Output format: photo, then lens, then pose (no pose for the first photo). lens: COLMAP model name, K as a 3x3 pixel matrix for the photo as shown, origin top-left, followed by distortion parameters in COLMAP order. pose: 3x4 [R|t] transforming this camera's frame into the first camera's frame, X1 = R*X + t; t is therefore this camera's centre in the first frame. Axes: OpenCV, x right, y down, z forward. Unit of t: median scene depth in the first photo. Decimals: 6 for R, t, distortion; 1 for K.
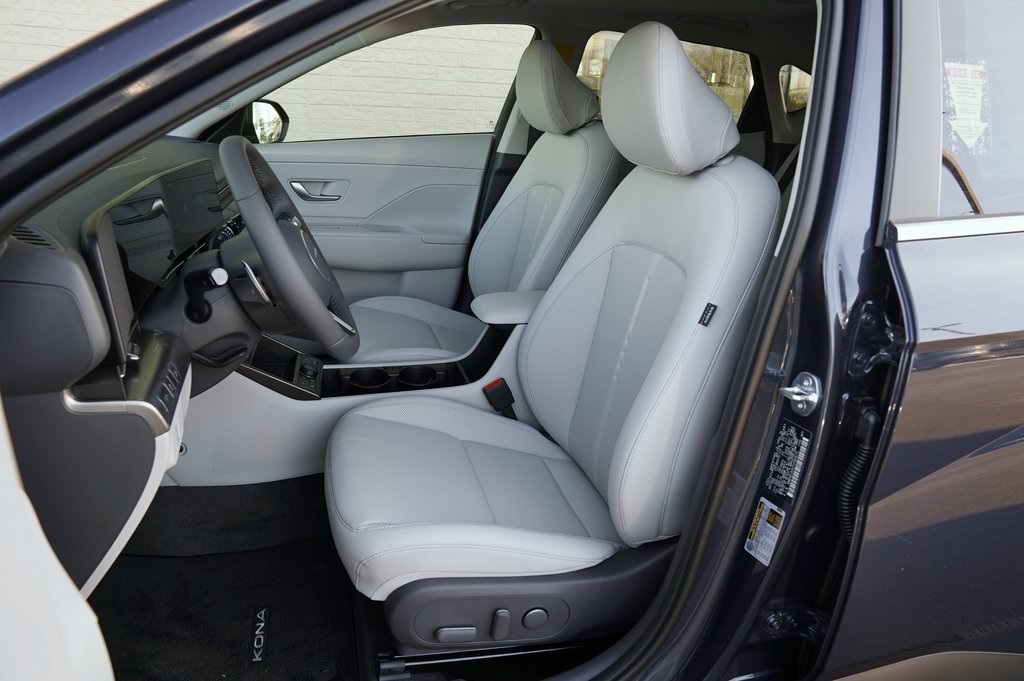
lens RADIAL K [[709.5, 0, 512.0], [0, 709.5, 340.5], [0, 0, 1]] dist [-0.131938, 0.095244]
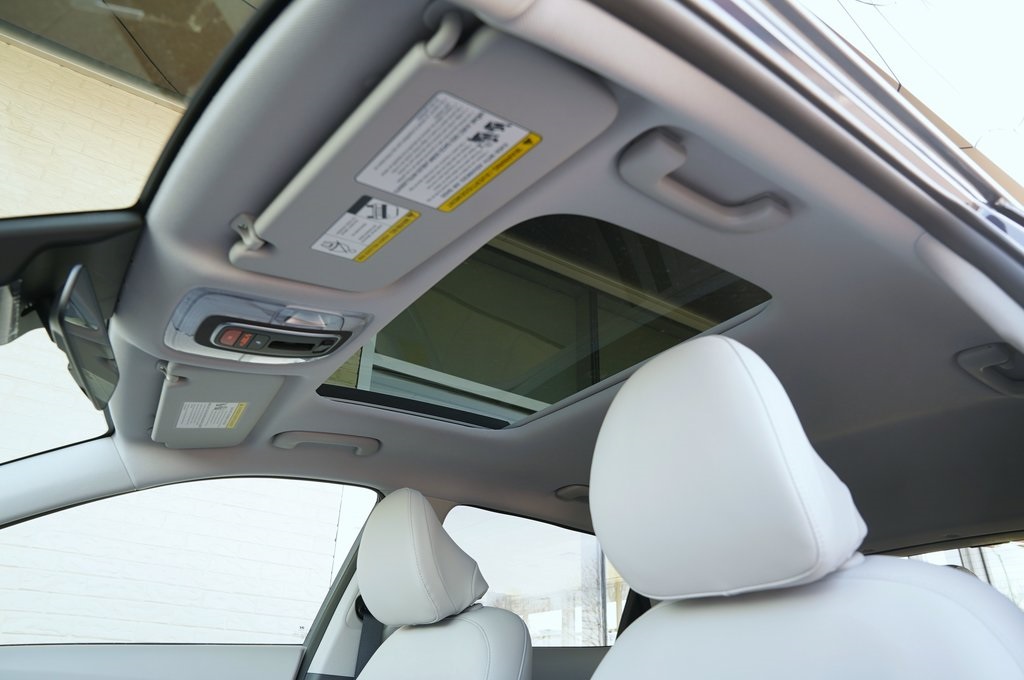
lens RADIAL K [[709.5, 0, 512.0], [0, 709.5, 340.0], [0, 0, 1]] dist [-0.131938, 0.095244]
pose [[0.949149, 0.115645, 0.292817, -0.064663], [0.127279, 0.709739, -0.692872, -0.026585], [-0.287951, 0.694908, 0.658929, 0.328993]]
